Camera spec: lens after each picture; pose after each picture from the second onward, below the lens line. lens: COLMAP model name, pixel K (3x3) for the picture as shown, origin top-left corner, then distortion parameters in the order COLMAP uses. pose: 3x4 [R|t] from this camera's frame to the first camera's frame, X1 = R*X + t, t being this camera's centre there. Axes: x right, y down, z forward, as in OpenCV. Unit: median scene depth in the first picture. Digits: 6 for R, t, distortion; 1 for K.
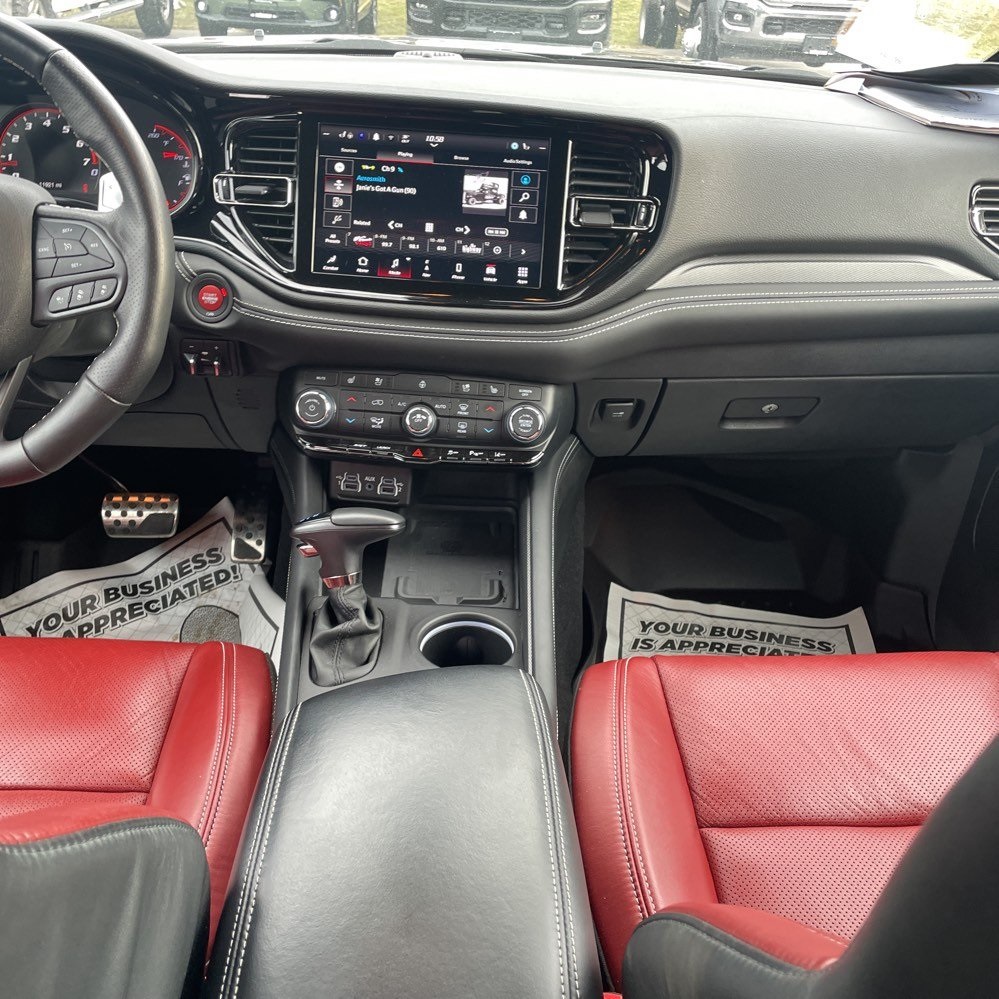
lens RADIAL K [[1023.7, 0, 499.6], [0, 1023.7, 502.3], [0, 0, 1]] dist [0.046002, 0.000000]
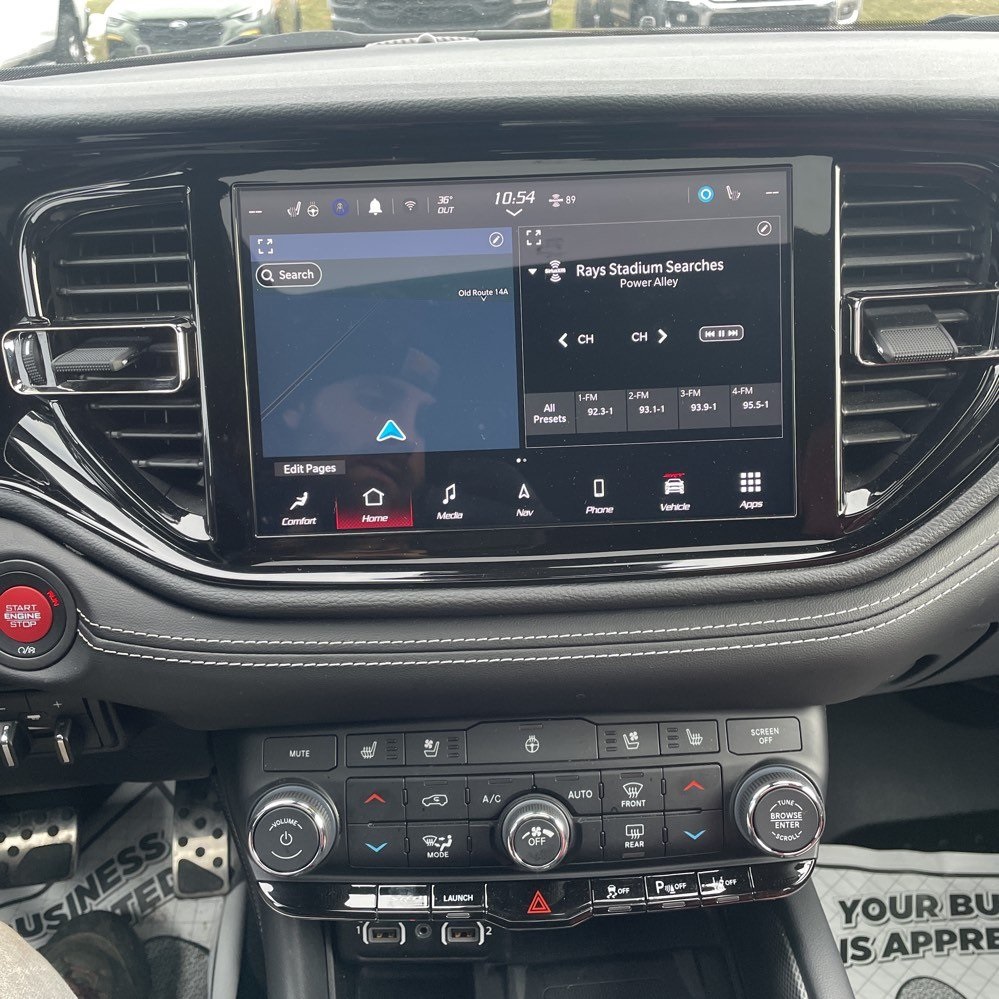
lens RADIAL K [[1023.7, 0, 500.1], [0, 1023.7, 493.5], [0, 0, 1]] dist [0.046002, 0.000000]
pose [[0.993572, -0.109801, 0.027539, -0.090023], [0.110559, 0.993483, -0.027705, -0.213418], [-0.024318, 0.030571, 0.999237, 0.562325]]
